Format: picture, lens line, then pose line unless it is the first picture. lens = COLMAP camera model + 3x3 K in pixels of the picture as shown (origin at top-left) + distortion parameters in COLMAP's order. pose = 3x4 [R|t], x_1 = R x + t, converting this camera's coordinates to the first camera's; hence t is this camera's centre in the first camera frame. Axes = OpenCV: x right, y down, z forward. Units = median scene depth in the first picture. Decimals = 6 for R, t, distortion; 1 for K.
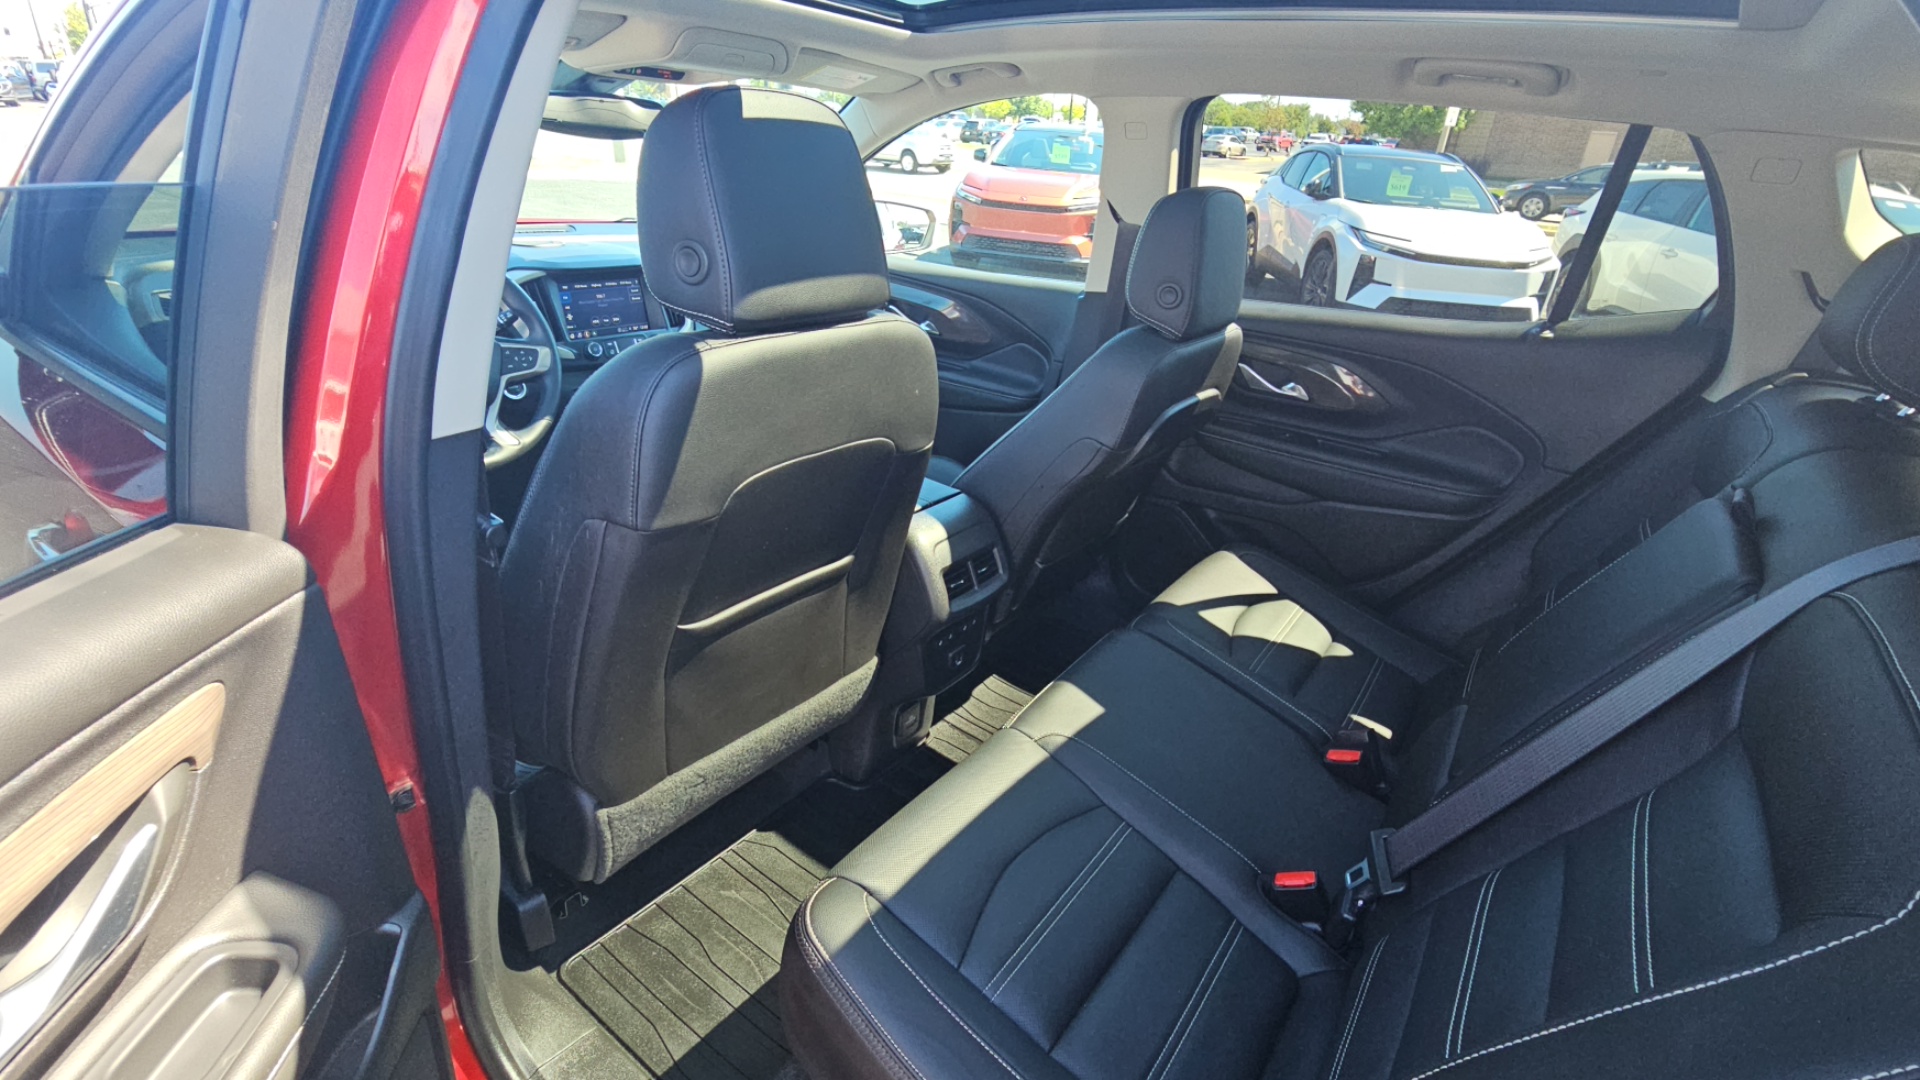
lens RADIAL K [[859.8, 0, 978.0], [0, 859.8, 543.7], [0, 0, 1]] dist [0.008616, -0.006008]
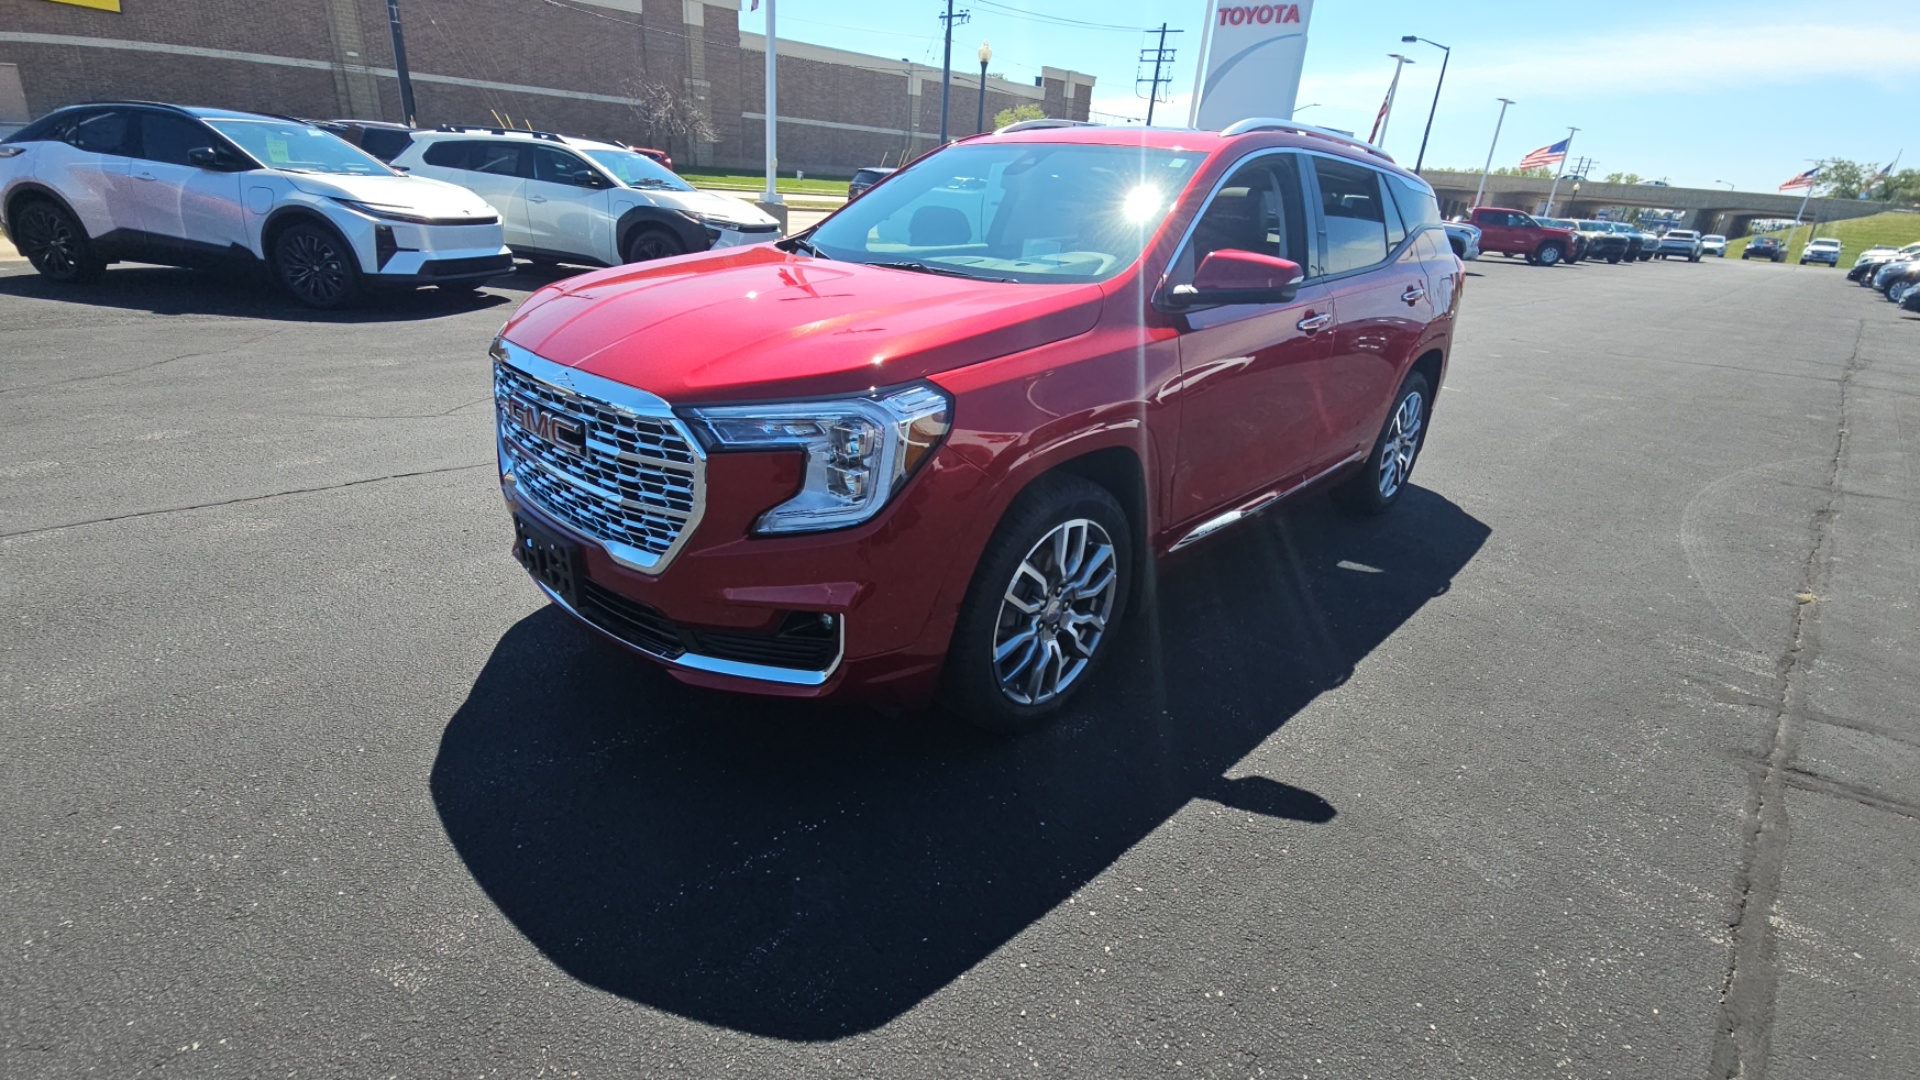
lens RADIAL K [[859.8, 0, 986.1], [0, 859.8, 542.1], [0, 0, 1]] dist [0.008616, -0.006008]
pose [[0.112604, -0.437734, 0.892025, -2.375862], [0.374774, 0.850141, 0.369872, -0.527086], [-0.920253, 0.292659, 0.259780, 0.760724]]
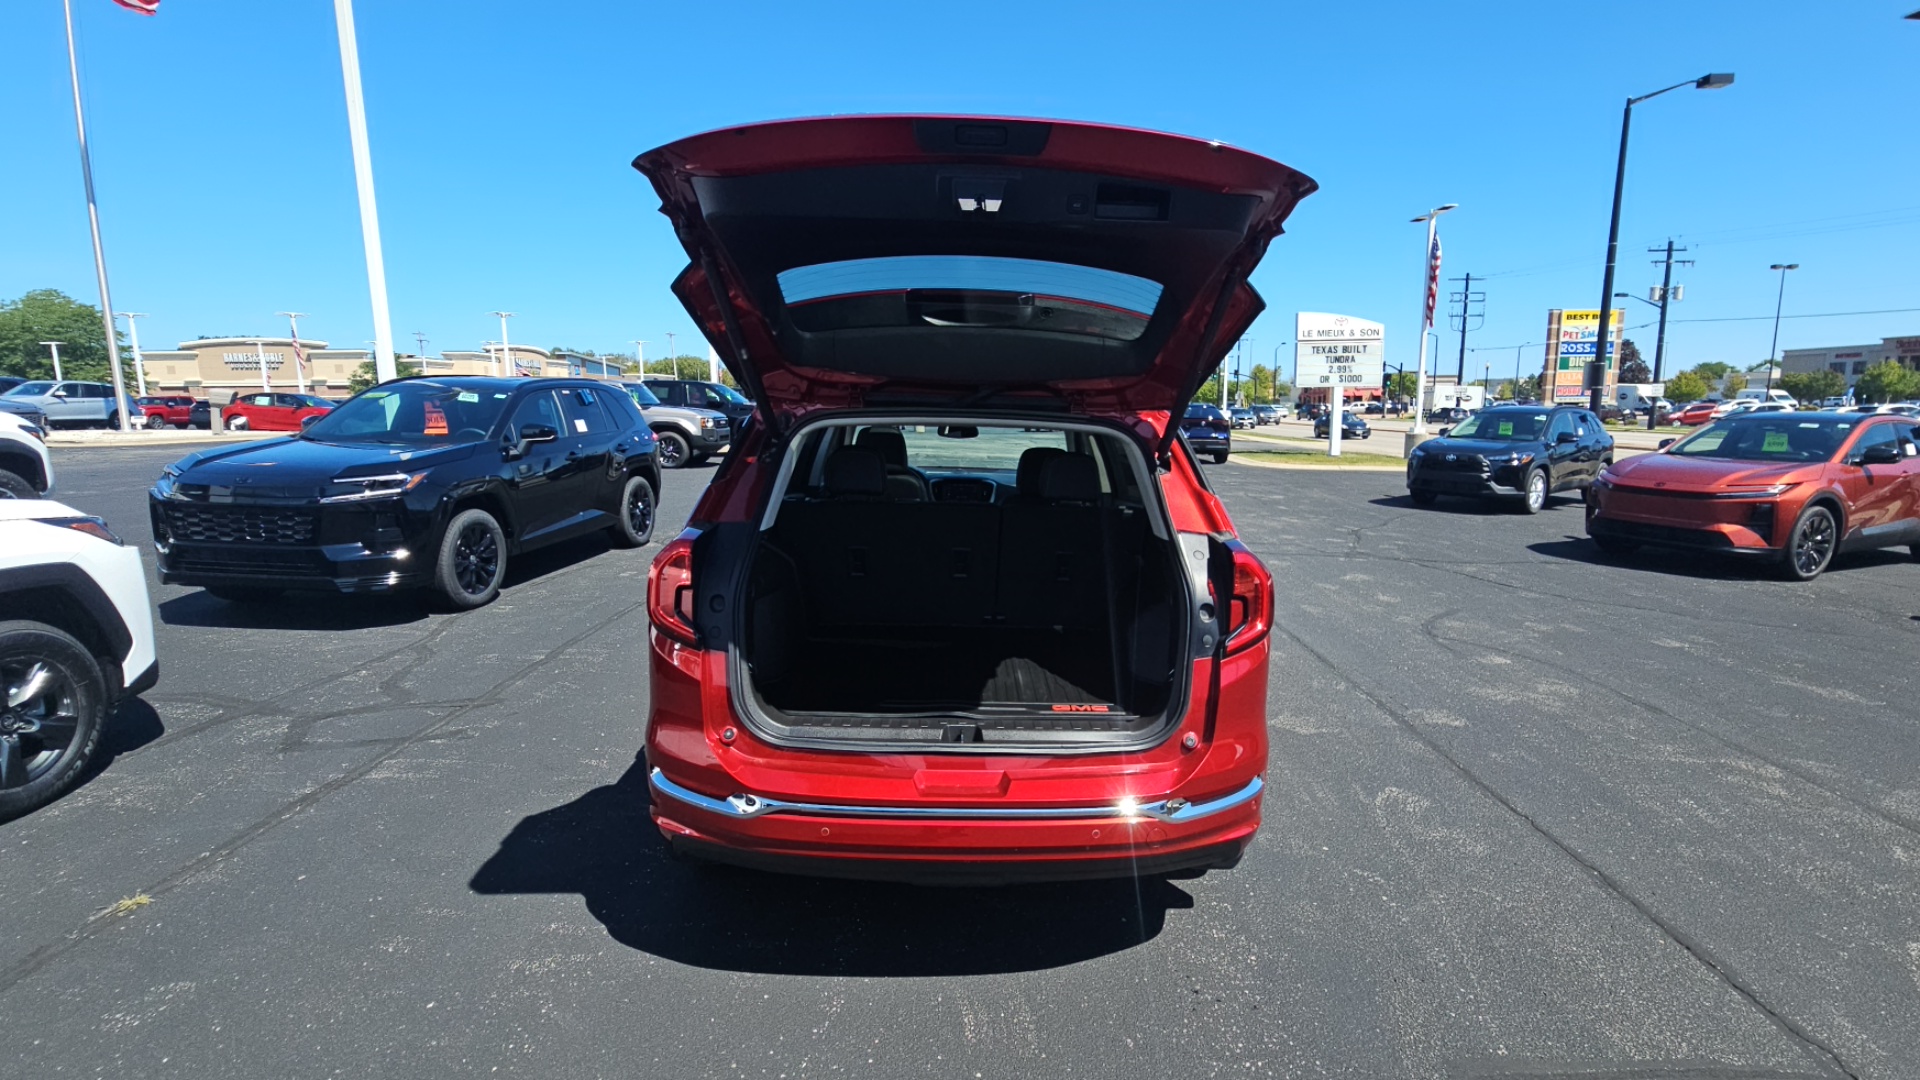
lens RADIAL K [[859.8, 0, 973.3], [0, 859.8, 560.1], [0, 0, 1]] dist [0.008616, -0.006008]
pose [[0.604566, 0.085114, -0.791995, 1.896387], [-0.318227, 0.937291, -0.142188, 0.327831], [0.730227, 0.337996, 0.593740, -0.580549]]
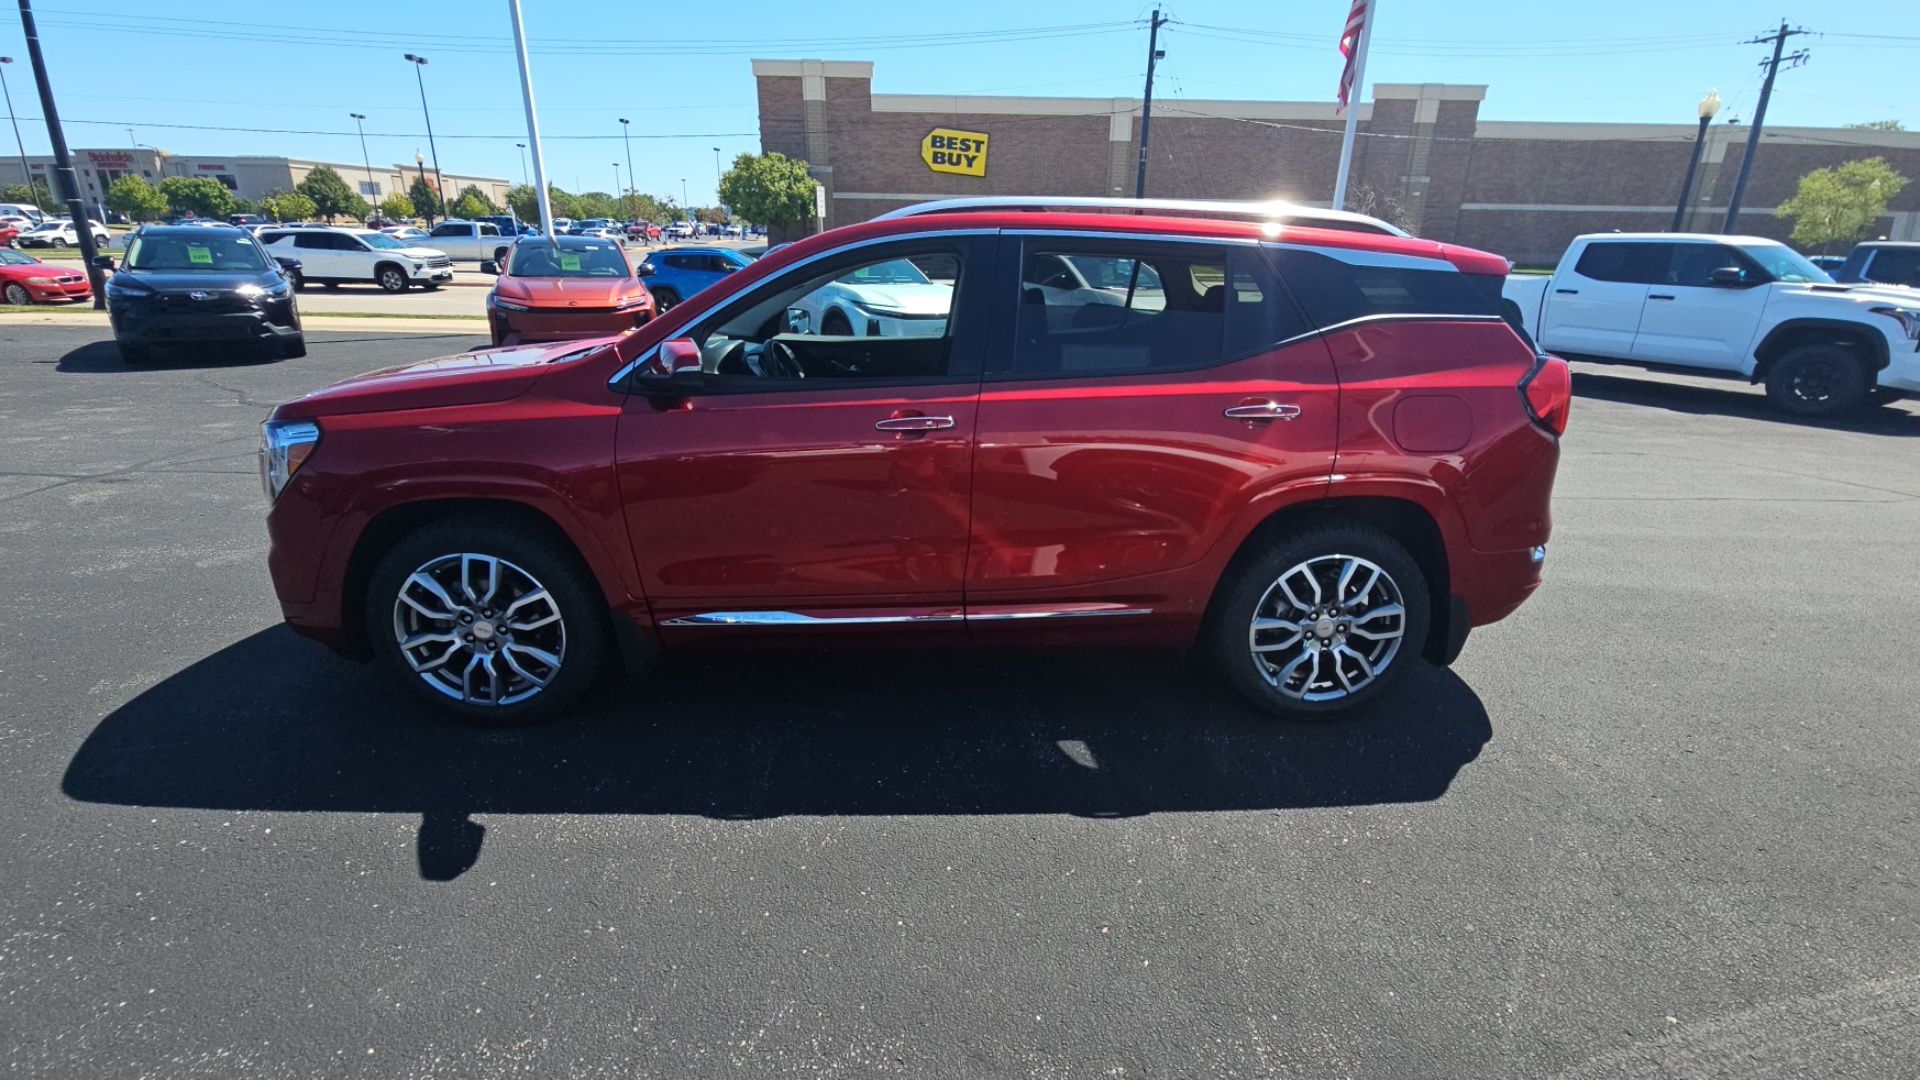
lens RADIAL K [[859.8, 0, 982.4], [0, 859.8, 546.9], [0, 0, 1]] dist [0.008616, -0.006008]
pose [[0.779178, -0.256036, 0.572125, -1.333451], [0.301509, 0.953329, 0.016006, 0.229433], [-0.549521, 0.160029, 0.820010, -0.844158]]
